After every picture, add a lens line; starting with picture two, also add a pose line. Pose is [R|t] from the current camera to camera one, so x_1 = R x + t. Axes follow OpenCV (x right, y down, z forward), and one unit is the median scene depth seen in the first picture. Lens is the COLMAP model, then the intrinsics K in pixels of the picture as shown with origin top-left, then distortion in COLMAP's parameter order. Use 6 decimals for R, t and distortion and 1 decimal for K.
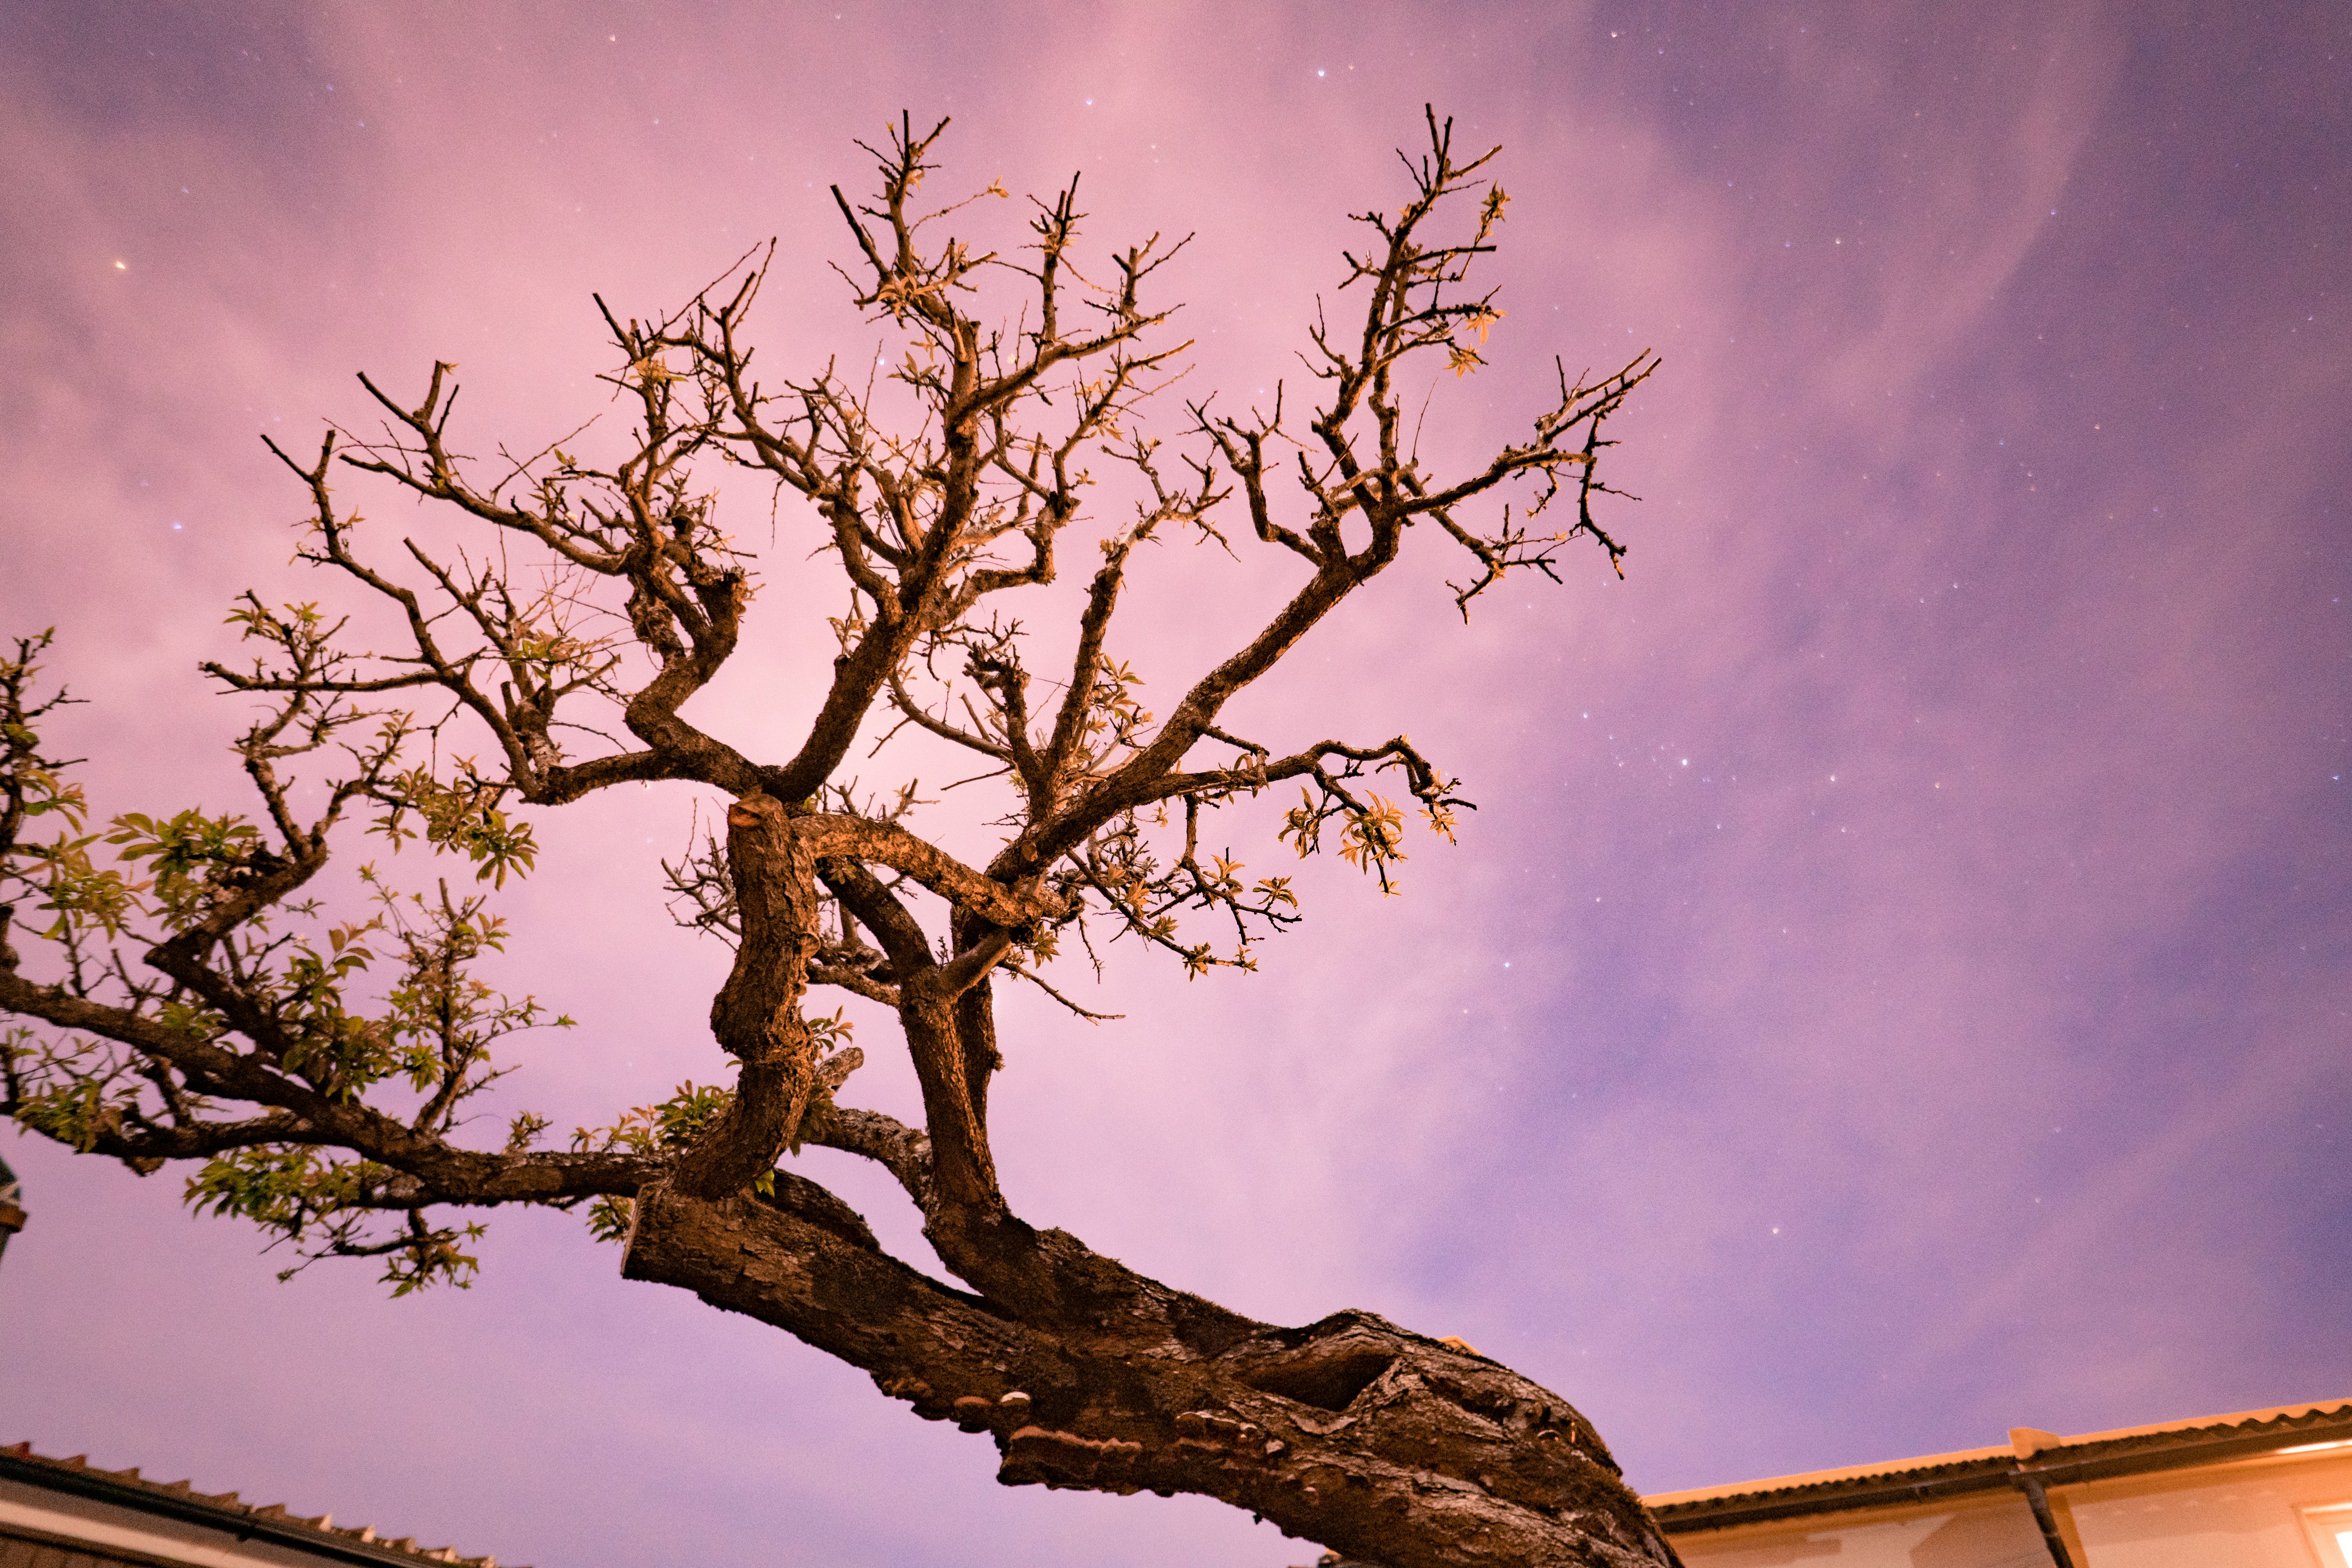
lens RADIAL K [[1573.4, 0, 1176.0], [0, 1573.4, 784.0], [0, 0, 1]] dist [0.028366, -0.030697]
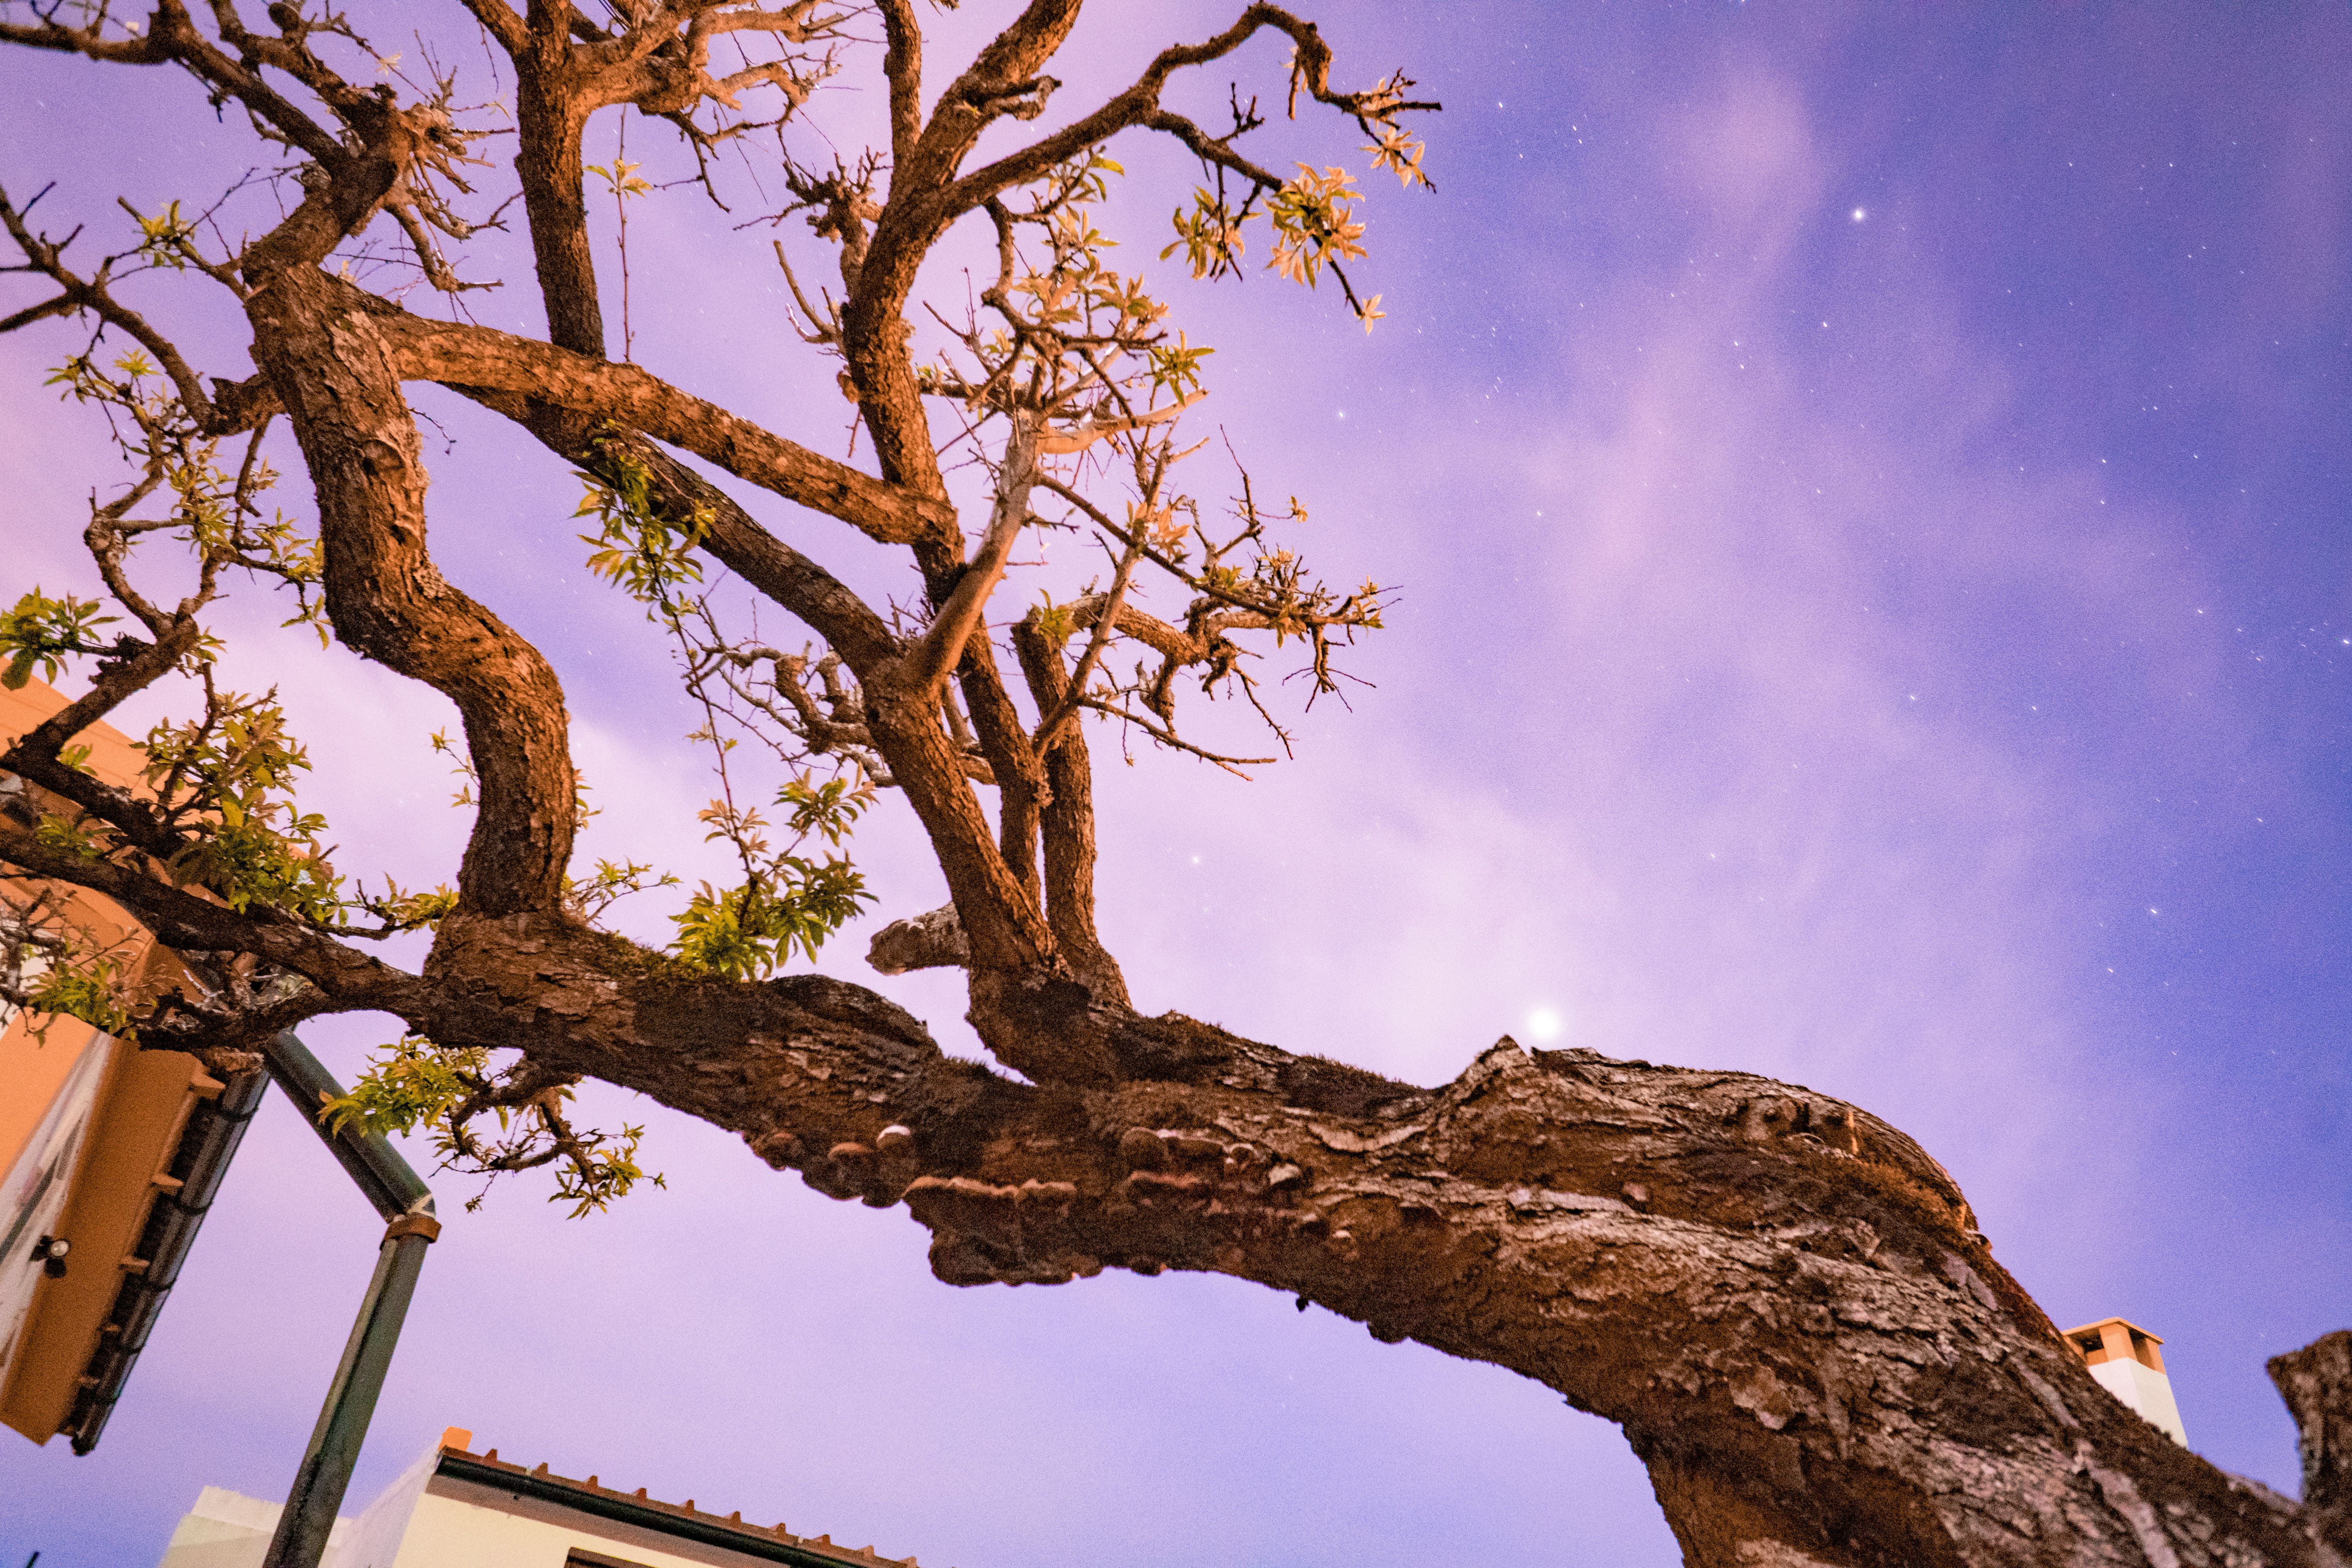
lens RADIAL K [[1573.4, 0, 1176.0], [0, 1573.4, 784.0], [0, 0, 1]] dist [0.028366, -0.030697]
pose [[0.929529, -0.179225, -0.322263, 0.250632], [0.168463, 0.983805, -0.061228, 0.299006], [0.328017, 0.002623, 0.944668, 0.399129]]
